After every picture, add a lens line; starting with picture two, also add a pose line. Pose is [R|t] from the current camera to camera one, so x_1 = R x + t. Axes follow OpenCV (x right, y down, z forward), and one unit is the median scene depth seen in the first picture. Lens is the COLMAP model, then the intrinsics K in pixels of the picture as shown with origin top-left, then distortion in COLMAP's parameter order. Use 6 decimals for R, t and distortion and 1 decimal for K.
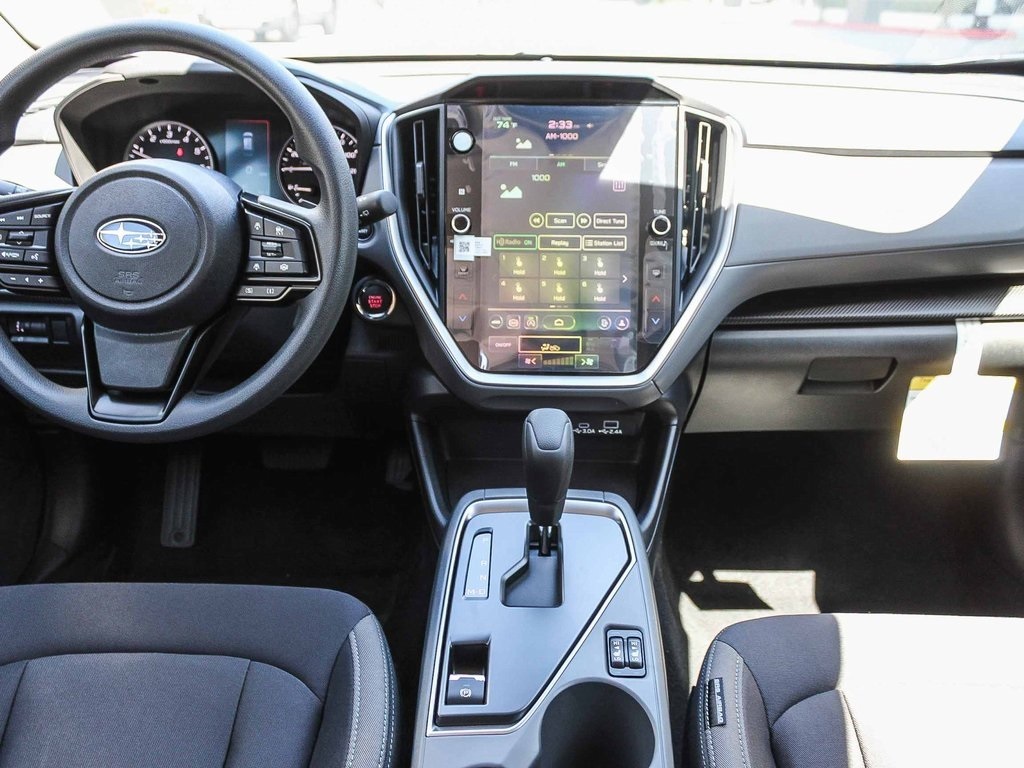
lens RADIAL K [[934.7, 0, 512.0], [0, 934.7, 384.0], [0, 0, 1]] dist [-0.006439, -0.008637]
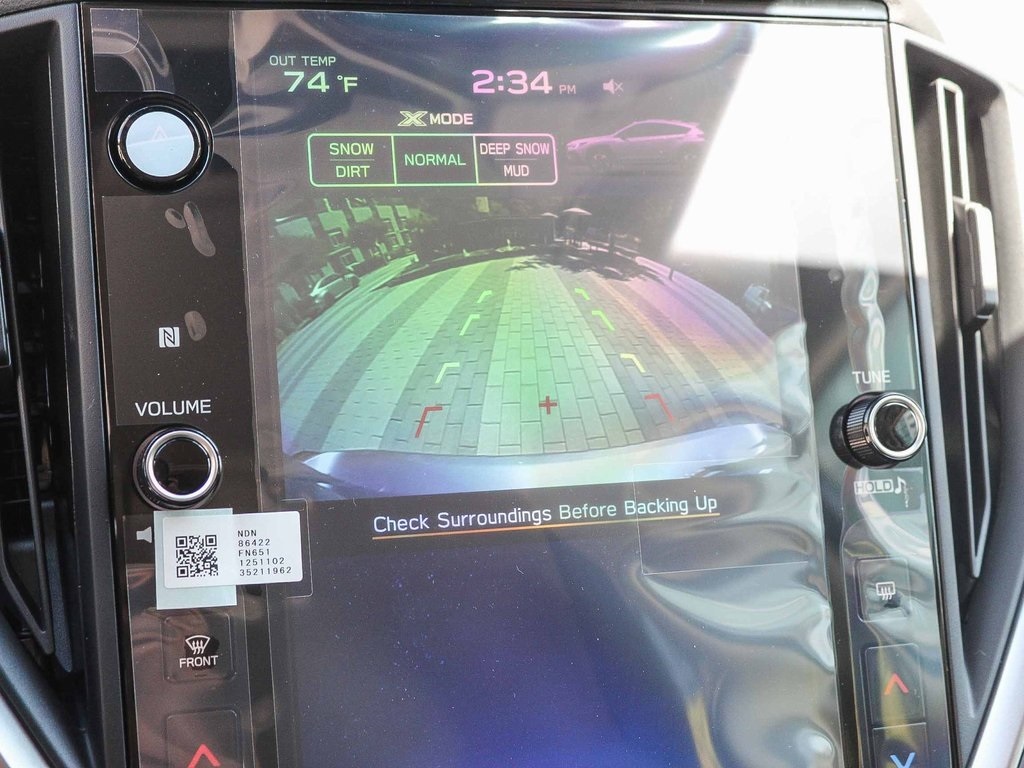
lens RADIAL K [[1725.2, 0, 512.0], [0, 1725.2, 384.0], [0, 0, 1]] dist [-0.034186, 0.029552]
pose [[0.946578, -0.051483, 0.318339, -0.115251], [0.091498, 0.989482, -0.112046, -0.132465], [-0.309222, 0.135188, 0.941332, 0.533360]]
